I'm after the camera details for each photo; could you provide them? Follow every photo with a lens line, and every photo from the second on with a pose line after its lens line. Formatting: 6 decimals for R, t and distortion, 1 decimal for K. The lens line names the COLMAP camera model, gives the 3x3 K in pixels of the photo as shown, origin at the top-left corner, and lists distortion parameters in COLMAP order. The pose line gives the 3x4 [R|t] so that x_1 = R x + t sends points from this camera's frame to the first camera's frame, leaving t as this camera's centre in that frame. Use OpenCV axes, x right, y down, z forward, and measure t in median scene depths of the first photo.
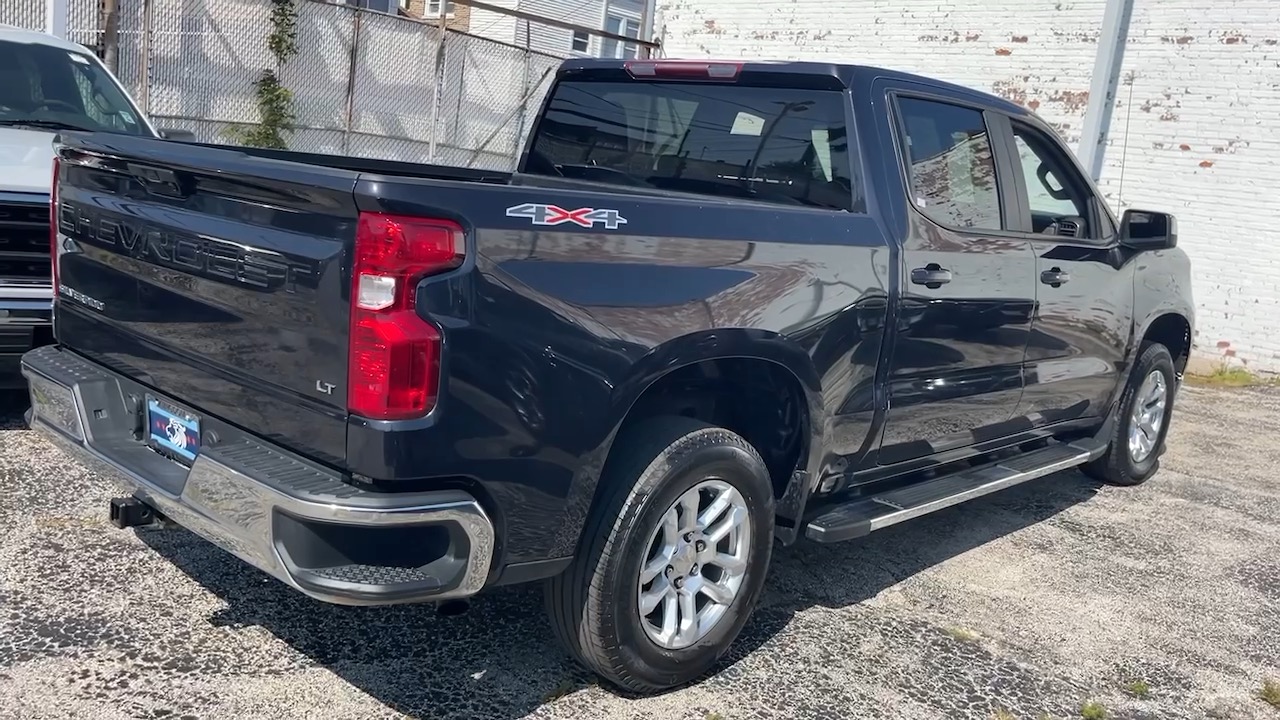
lens RADIAL K [[1120.7, 0, 640.0], [0, 1120.7, 360.0], [0, 0, 1]] dist [0.036802, -0.016256]
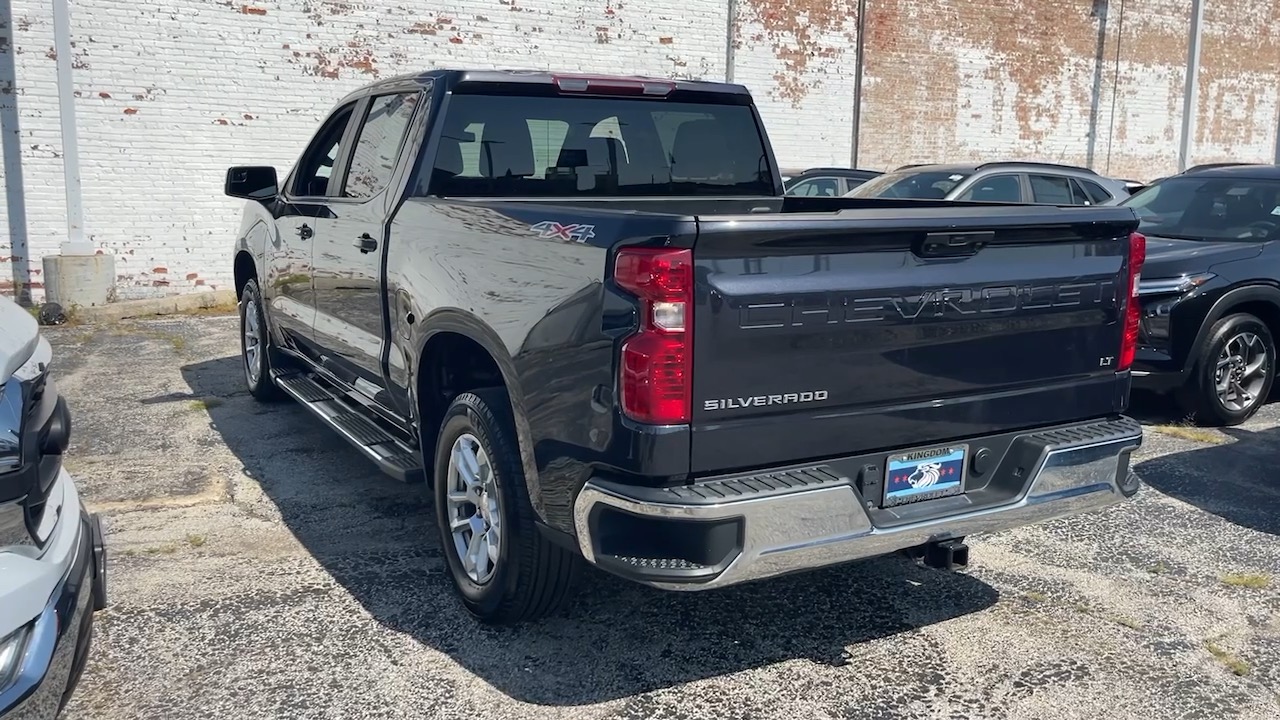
lens RADIAL K [[1120.7, 0, 640.0], [0, 1120.7, 360.0], [0, 0, 1]] dist [0.036802, -0.016256]
pose [[0.309680, -0.255443, 0.915886, -1.023647], [0.185215, 0.960993, 0.205398, -0.219345], [-0.932627, 0.106028, 0.344912, 0.617110]]
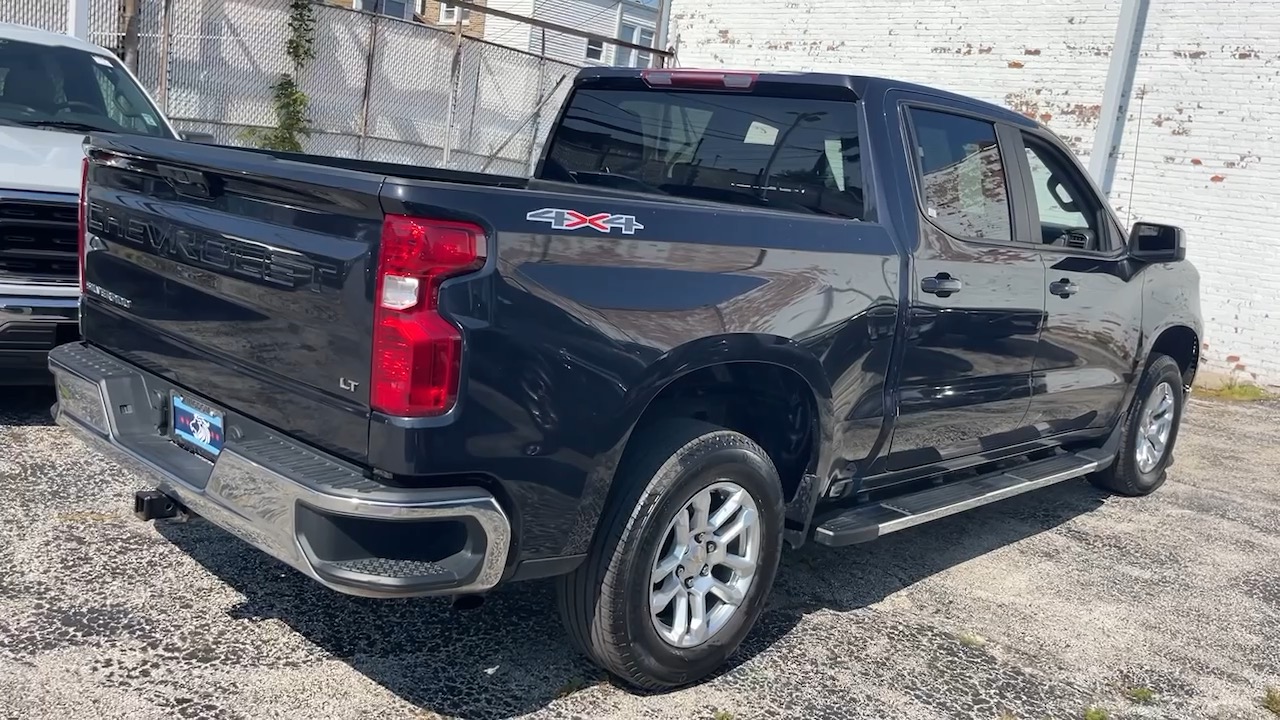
lens RADIAL K [[1120.7, 0, 640.0], [0, 1120.7, 360.0], [0, 0, 1]] dist [0.036802, -0.016256]
pose [[0.999883, 0.013272, -0.007666, -0.003699], [-0.013324, 0.999889, -0.006734, 0.003037], [0.007576, 0.006835, 0.999948, -0.014383]]
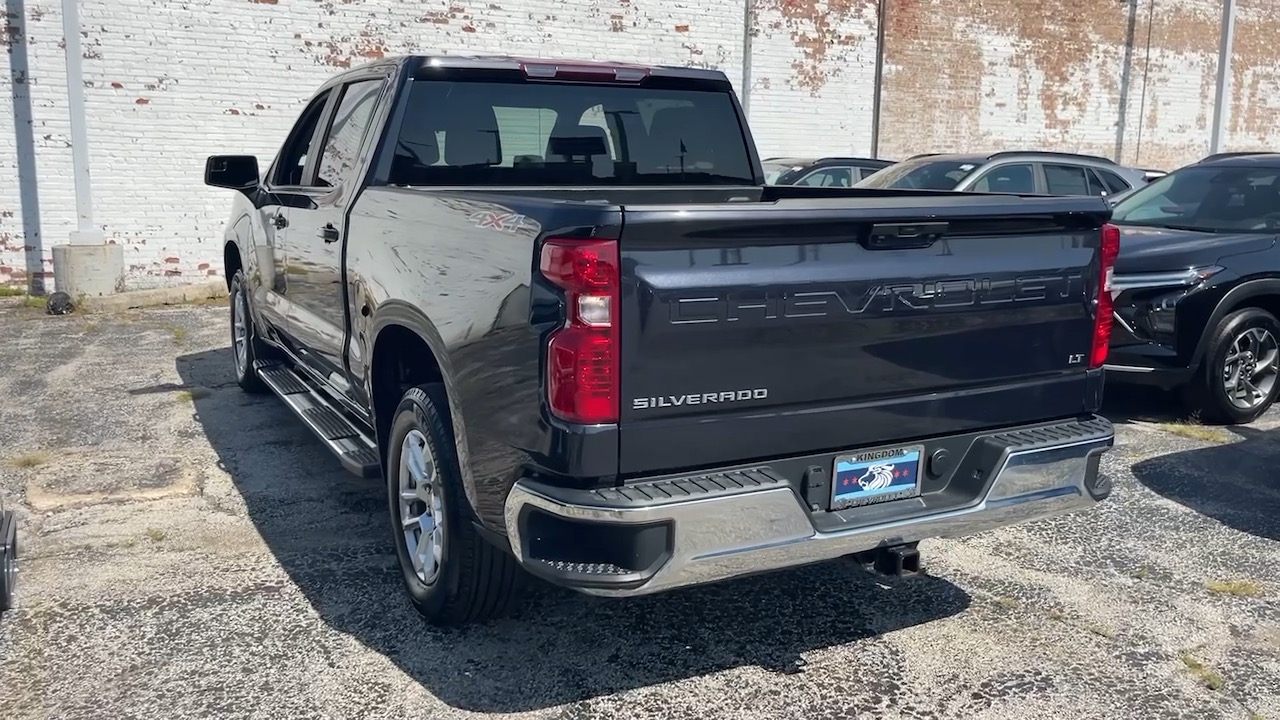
lens RADIAL K [[1120.7, 0, 640.0], [0, 1120.7, 360.0], [0, 0, 1]] dist [0.036802, -0.016256]
pose [[0.338035, -0.261334, 0.904122, -0.977338], [0.186537, 0.960219, 0.207806, -0.205233], [-0.922462, 0.098406, 0.373336, 0.570648]]
